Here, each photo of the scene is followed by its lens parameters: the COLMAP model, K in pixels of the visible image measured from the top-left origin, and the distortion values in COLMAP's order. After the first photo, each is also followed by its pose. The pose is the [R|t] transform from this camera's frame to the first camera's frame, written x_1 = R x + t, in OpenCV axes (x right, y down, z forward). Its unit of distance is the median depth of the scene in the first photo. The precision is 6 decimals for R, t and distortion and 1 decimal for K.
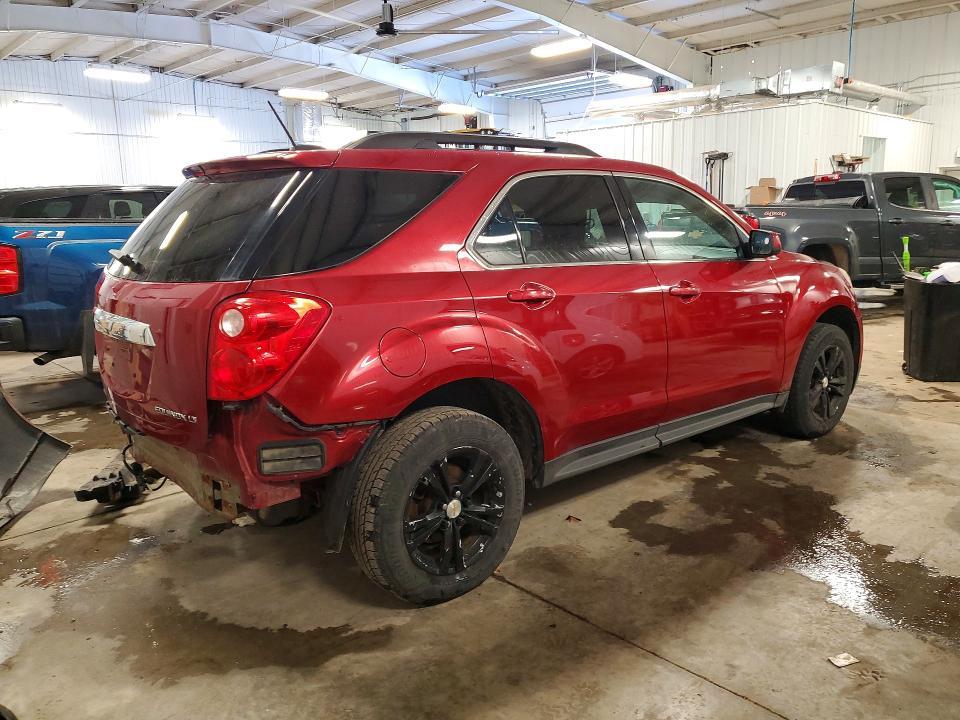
lens RADIAL K [[742.6, 0, 480.0], [0, 742.6, 360.0], [0, 0, 1]] dist [0.008874, 0.004703]
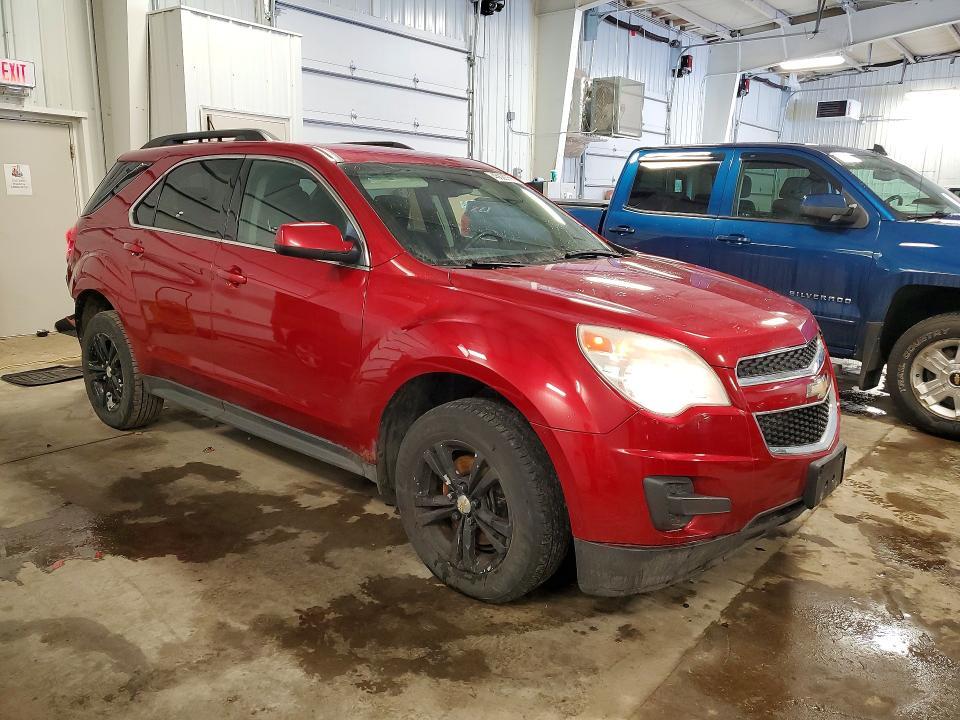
lens RADIAL K [[742.6, 0, 480.0], [0, 742.6, 360.0], [0, 0, 1]] dist [0.008874, 0.004703]
pose [[0.151468, 0.237572, -0.959488, 1.174892], [-0.211072, 0.956073, 0.203406, -0.233241], [0.965664, 0.171711, 0.194959, 1.046674]]
